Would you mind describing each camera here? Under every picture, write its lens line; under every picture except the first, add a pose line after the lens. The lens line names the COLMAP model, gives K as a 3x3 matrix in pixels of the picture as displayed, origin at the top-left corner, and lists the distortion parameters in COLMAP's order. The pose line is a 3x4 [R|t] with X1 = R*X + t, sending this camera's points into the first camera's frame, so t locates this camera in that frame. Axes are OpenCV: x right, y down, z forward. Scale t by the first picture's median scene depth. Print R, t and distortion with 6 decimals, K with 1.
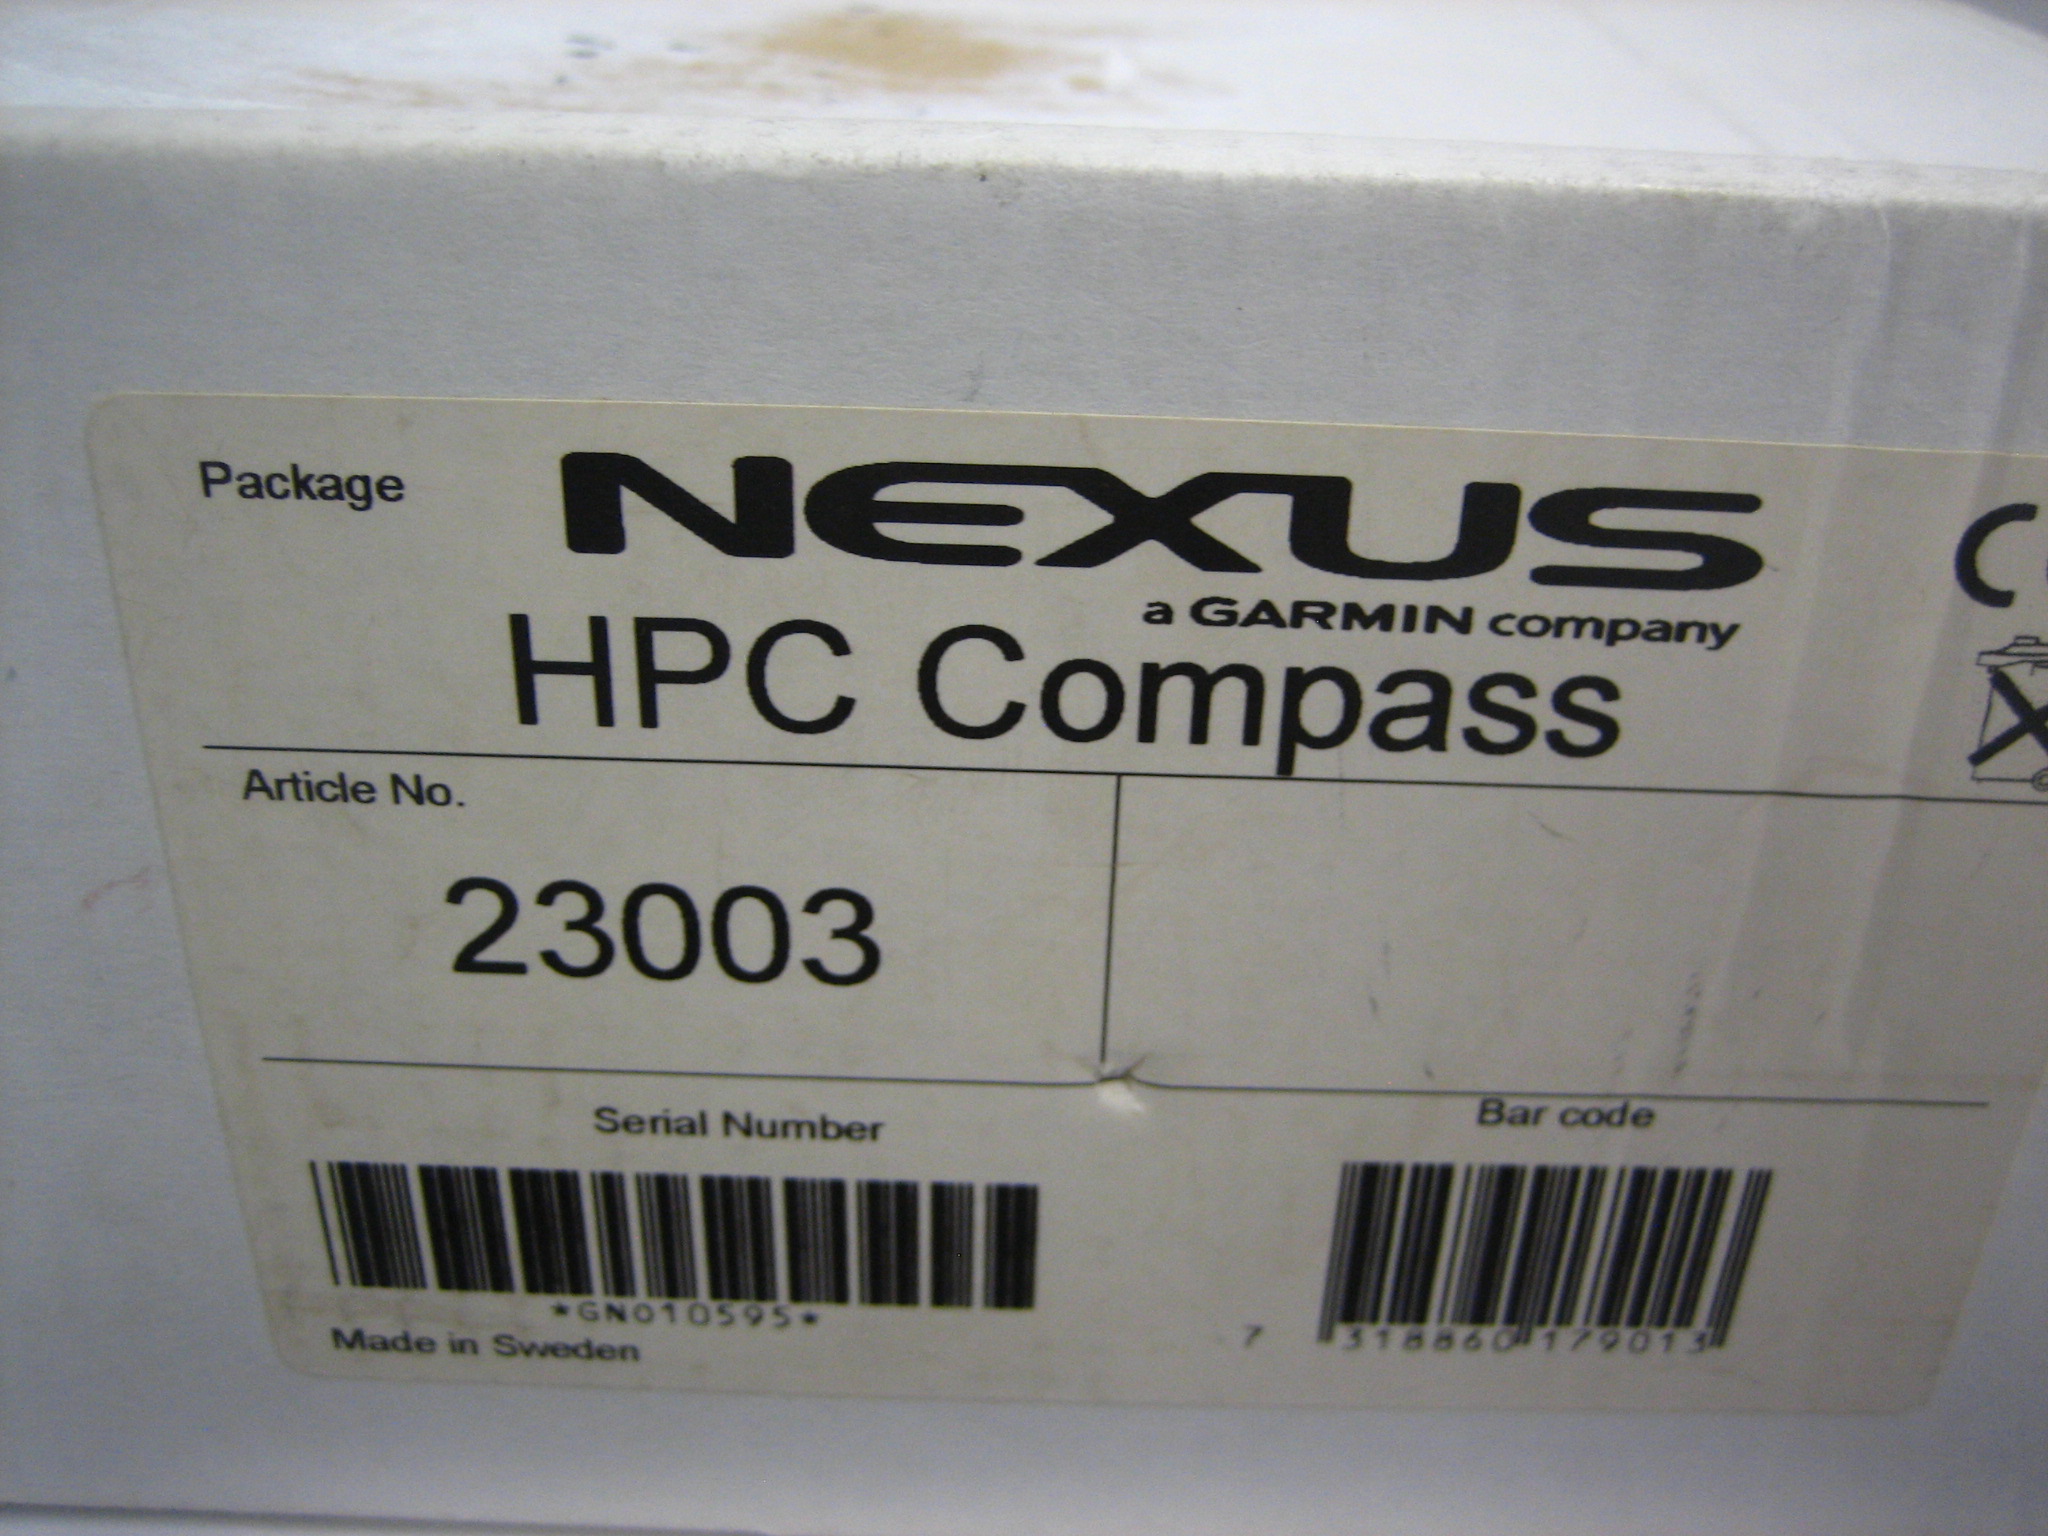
lens RADIAL K [[2121.4, 0, 1024.0], [0, 2121.4, 768.0], [0, 0, 1]] dist [-0.122875, 0.013098]
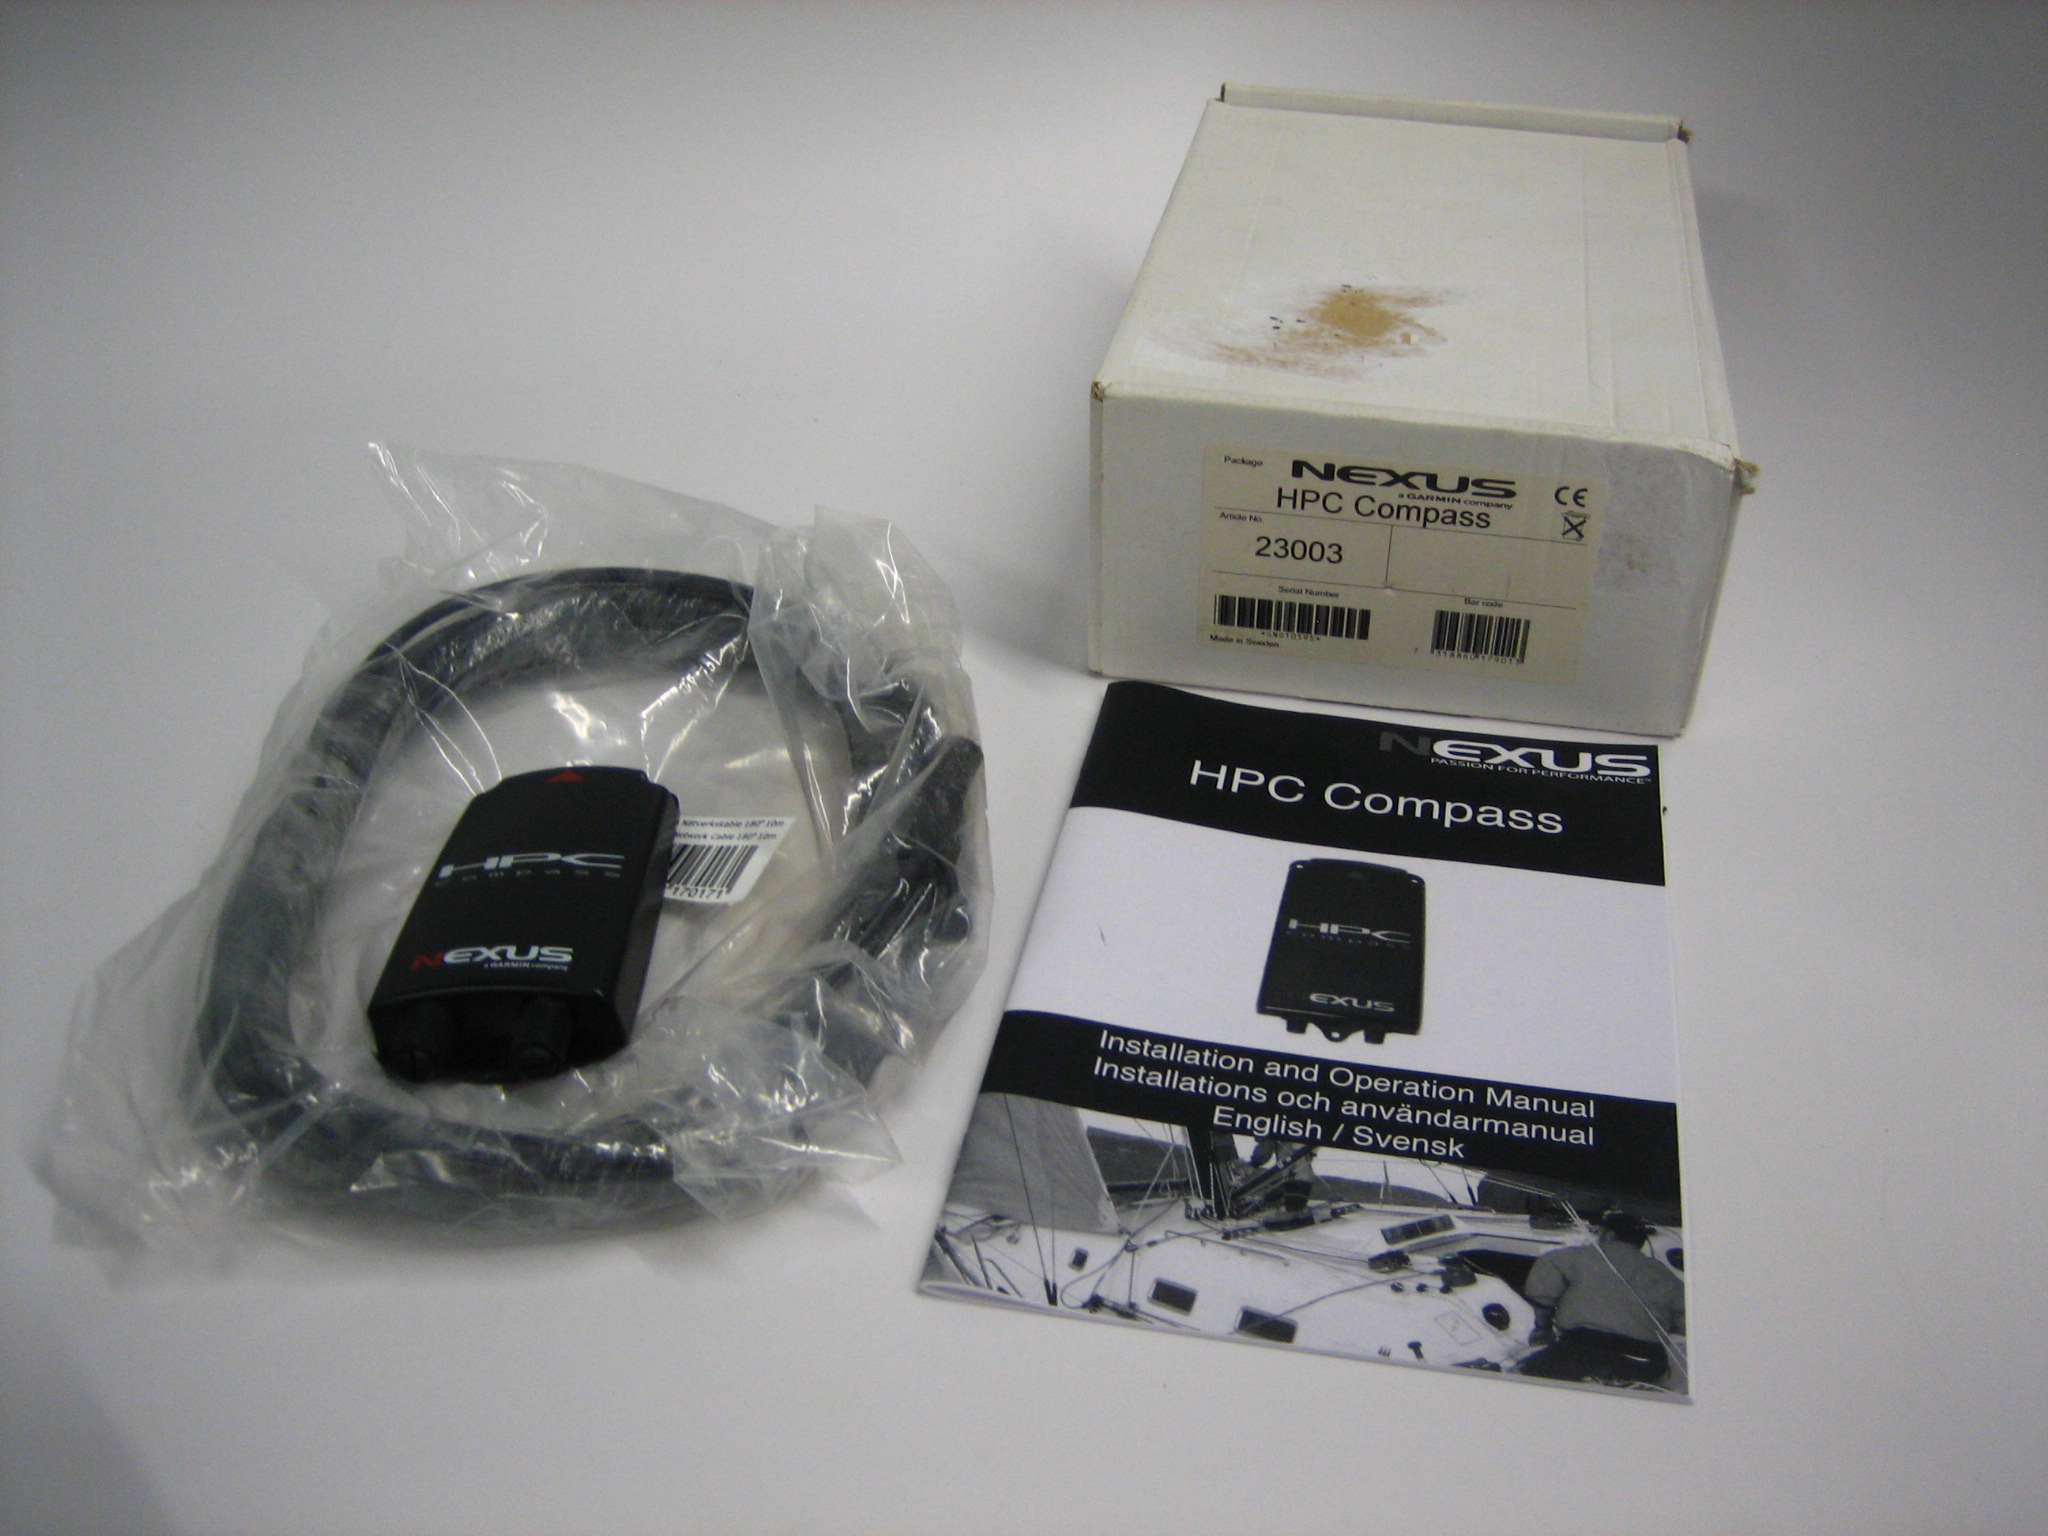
lens RADIAL K [[2121.4, 0, 1024.0], [0, 2121.4, 768.0], [0, 0, 1]] dist [-0.122875, 0.013098]
pose [[0.982076, 0.084940, -0.168261, 0.080307], [-0.059977, 0.987130, 0.148250, -0.122711], [0.178688, -0.135501, 0.974531, -4.311123]]
